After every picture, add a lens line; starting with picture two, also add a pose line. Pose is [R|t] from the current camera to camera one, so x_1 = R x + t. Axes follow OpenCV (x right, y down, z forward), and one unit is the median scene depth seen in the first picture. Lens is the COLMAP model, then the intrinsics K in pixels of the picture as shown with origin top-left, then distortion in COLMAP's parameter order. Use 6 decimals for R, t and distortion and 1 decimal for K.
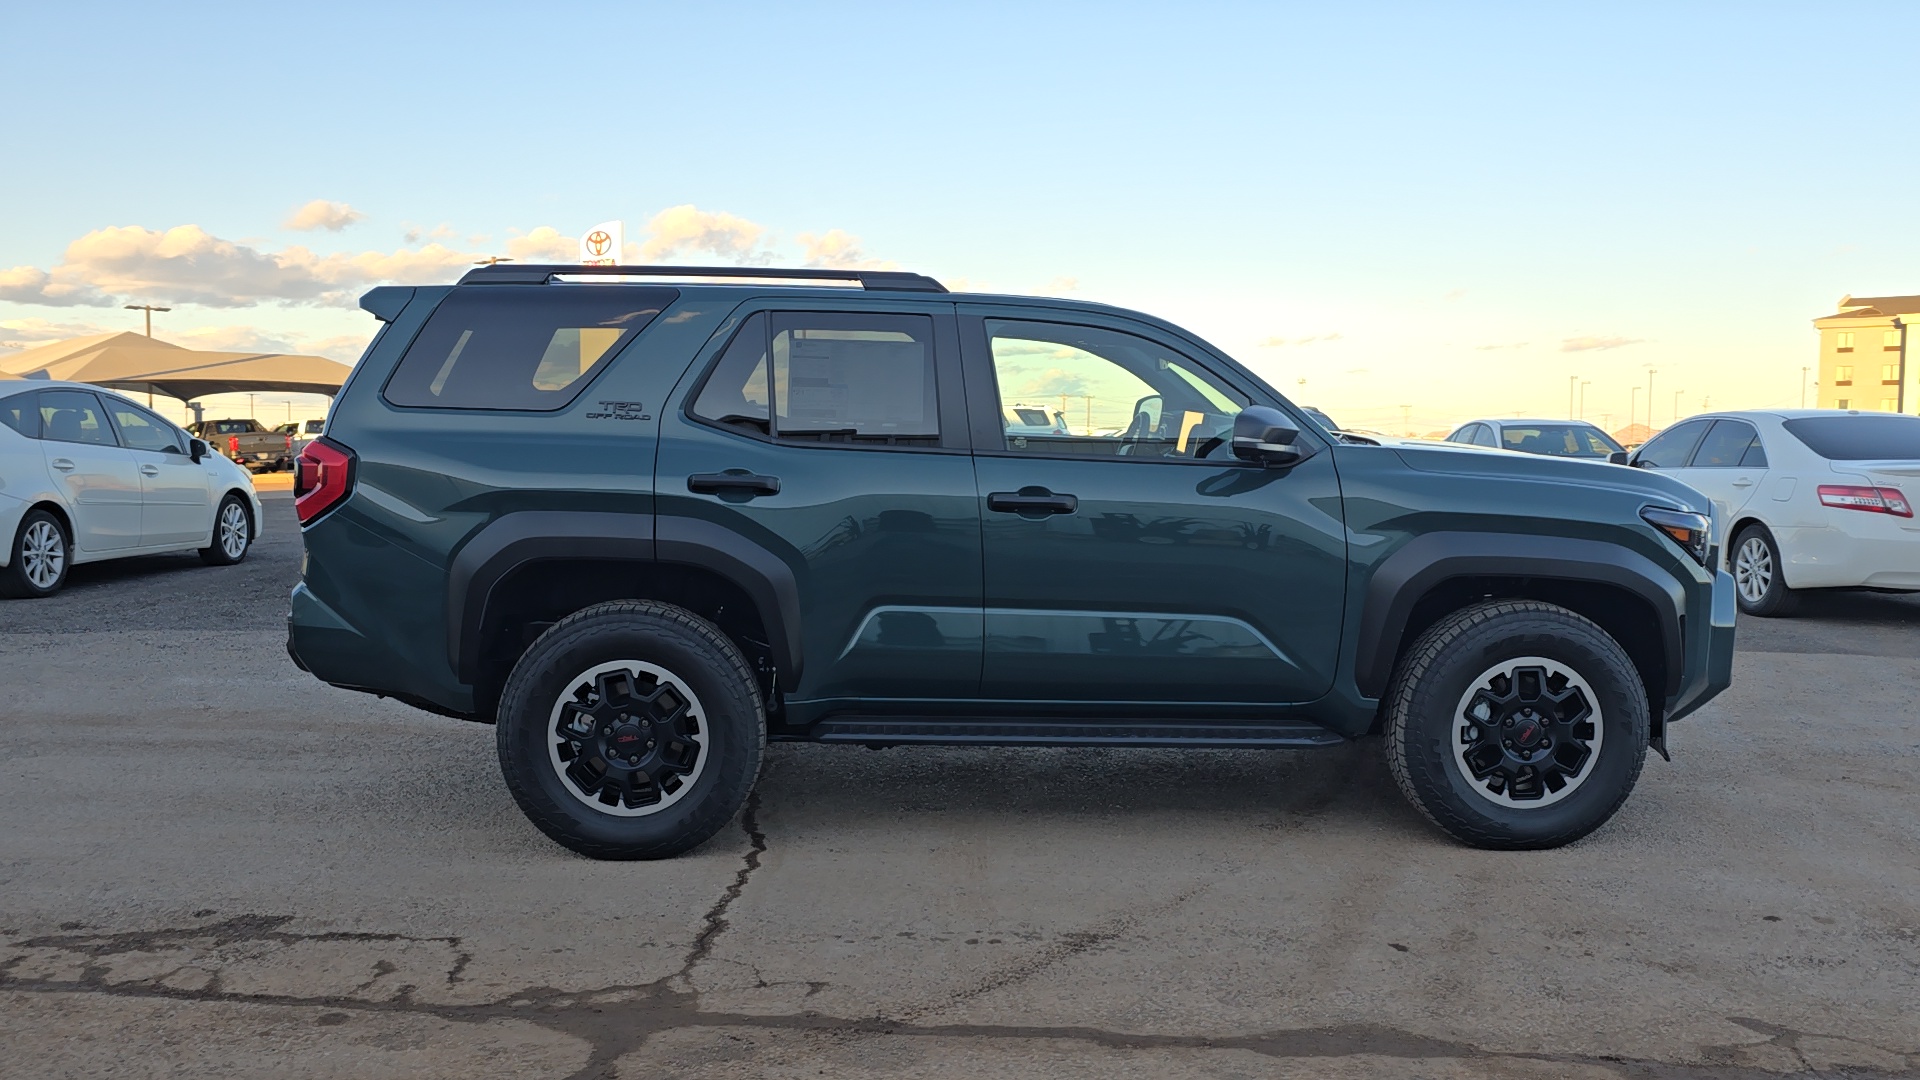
lens RADIAL K [[1583.6, 0, 958.6], [0, 1583.6, 535.7], [0, 0, 1]] dist [0.010424, -0.013551]
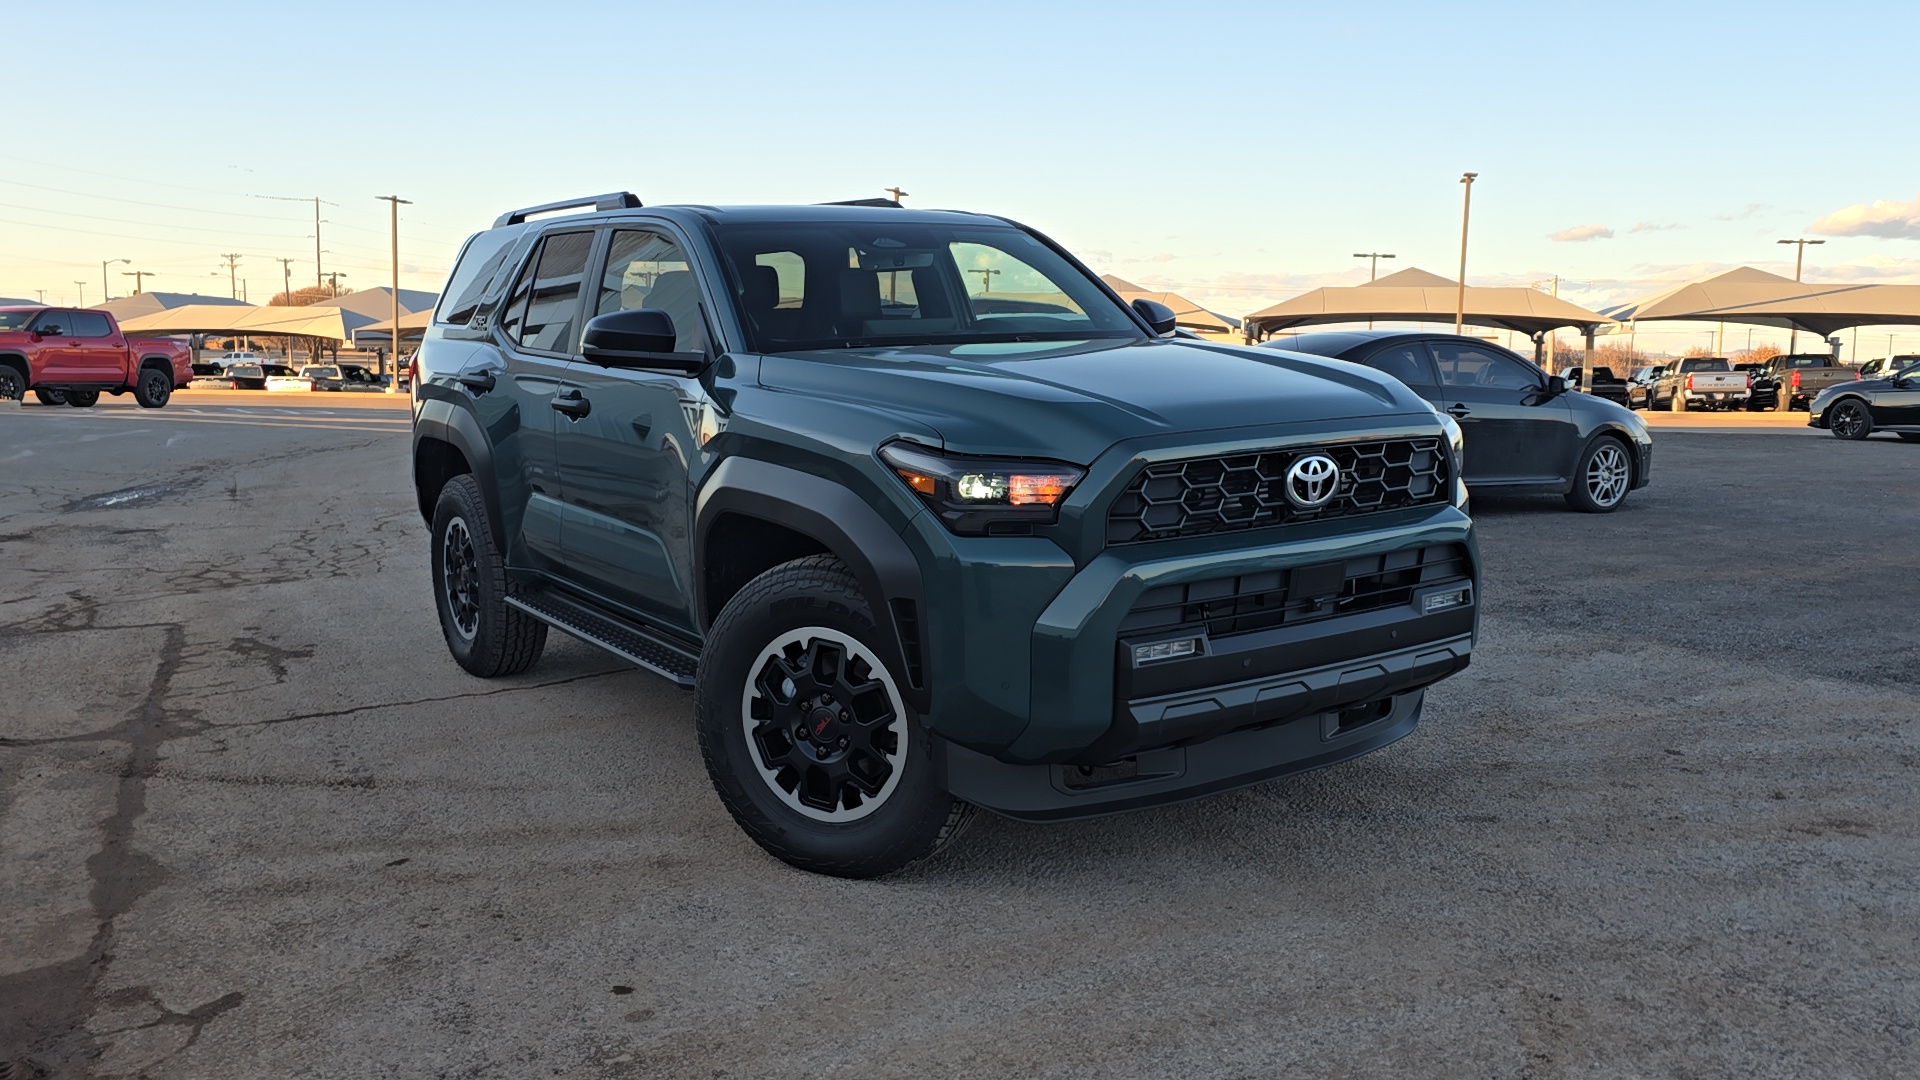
lens RADIAL K [[1583.6, 0, 971.7], [0, 1583.6, 542.3], [0, 0, 1]] dist [0.010424, -0.013551]
pose [[0.512271, 0.105534, -0.852315, 1.121398], [-0.068939, 0.994272, 0.081676, -0.035635], [0.856053, 0.016918, 0.516612, 0.701956]]
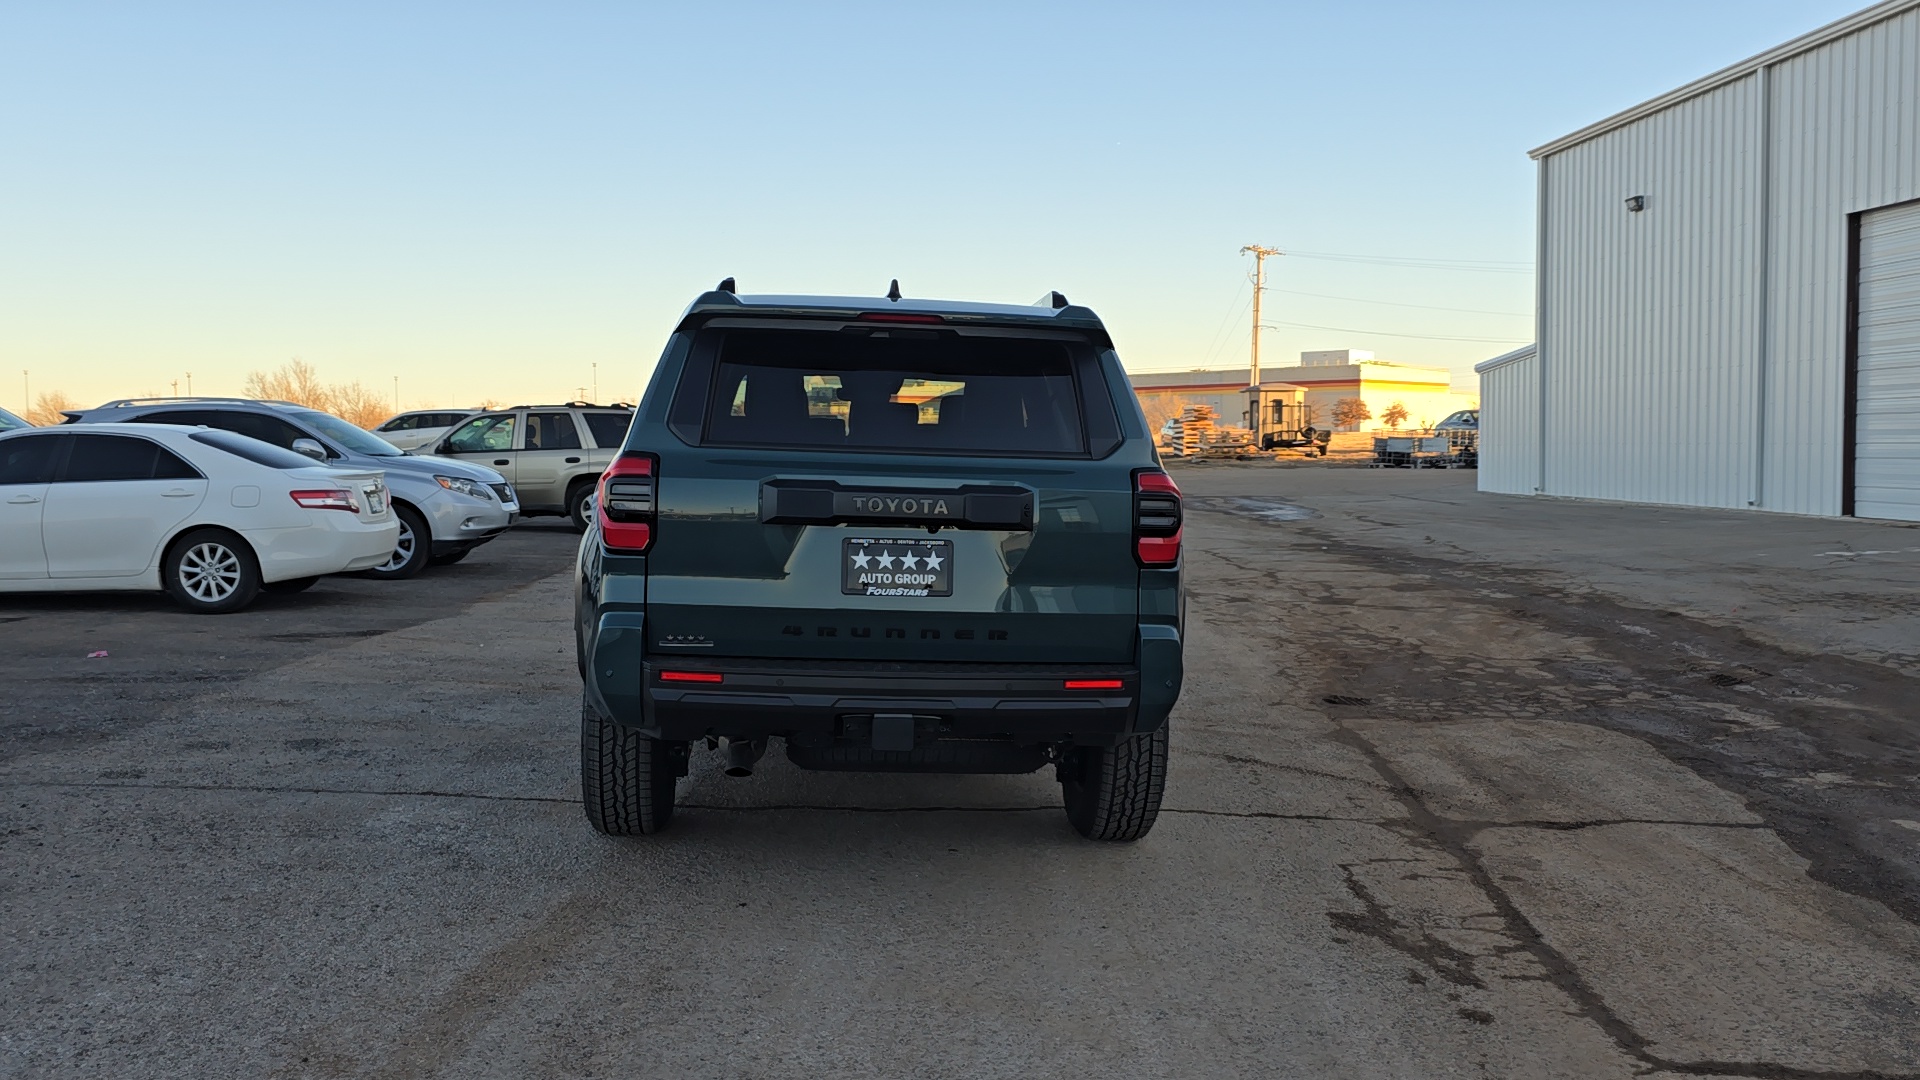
lens RADIAL K [[1583.6, 0, 960.6], [0, 1583.6, 537.9], [0, 0, 1]] dist [0.010424, -0.013551]
pose [[-0.039057, -0.070553, 0.996743, -1.368355], [0.070815, 0.994801, 0.073190, -0.102446], [-0.996725, 0.073443, -0.033857, 1.182297]]
